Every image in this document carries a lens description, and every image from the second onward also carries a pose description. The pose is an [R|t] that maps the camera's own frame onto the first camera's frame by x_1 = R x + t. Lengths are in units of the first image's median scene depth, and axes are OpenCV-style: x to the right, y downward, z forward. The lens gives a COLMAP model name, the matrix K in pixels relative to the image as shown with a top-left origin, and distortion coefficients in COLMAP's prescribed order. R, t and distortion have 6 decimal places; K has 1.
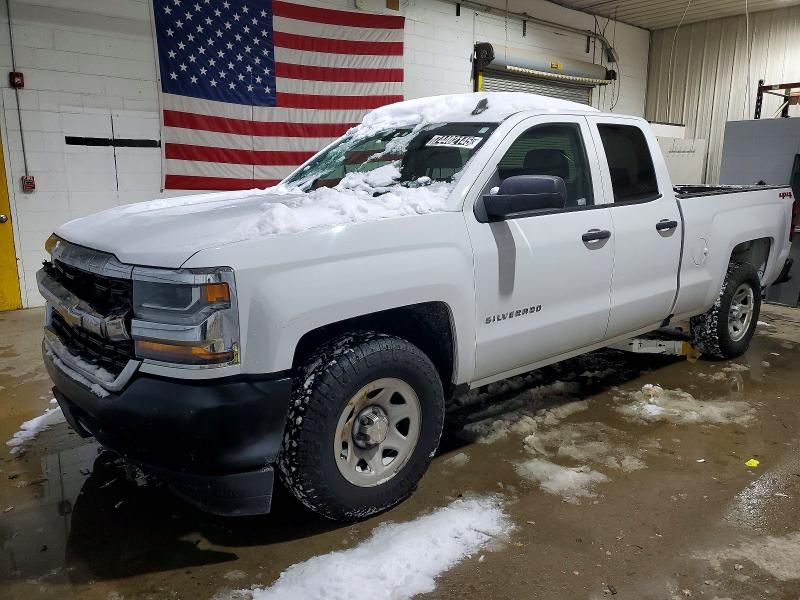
lens RADIAL K [[637.2, 0, 399.7], [0, 637.2, 300.2], [0, 0, 1]] dist [0.018671, -0.008124]
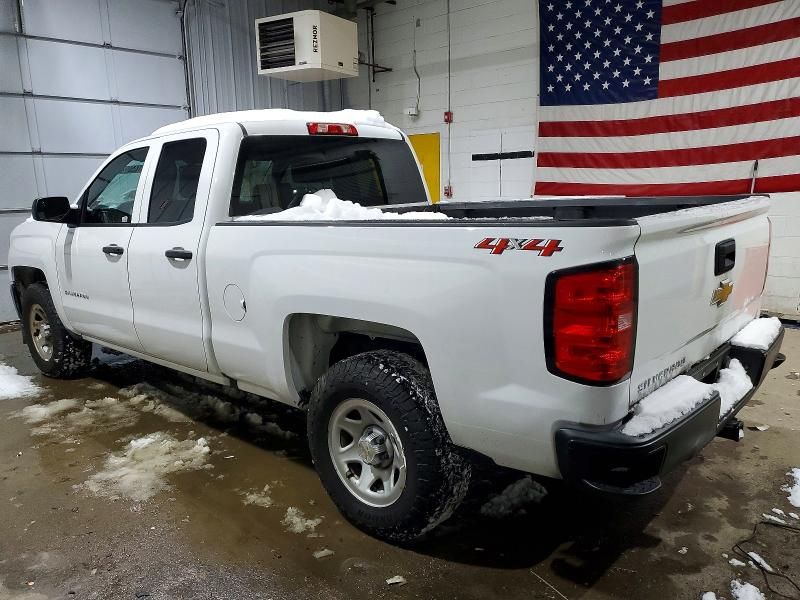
lens RADIAL K [[637.2, 0, 404.3], [0, 637.2, 307.5], [0, 0, 1]] dist [0.018671, -0.008124]
pose [[0.118934, 0.188233, -0.974896, 0.715221], [-0.166659, 0.971720, 0.167288, -0.133330], [0.978815, 0.142579, 0.146942, 0.652558]]
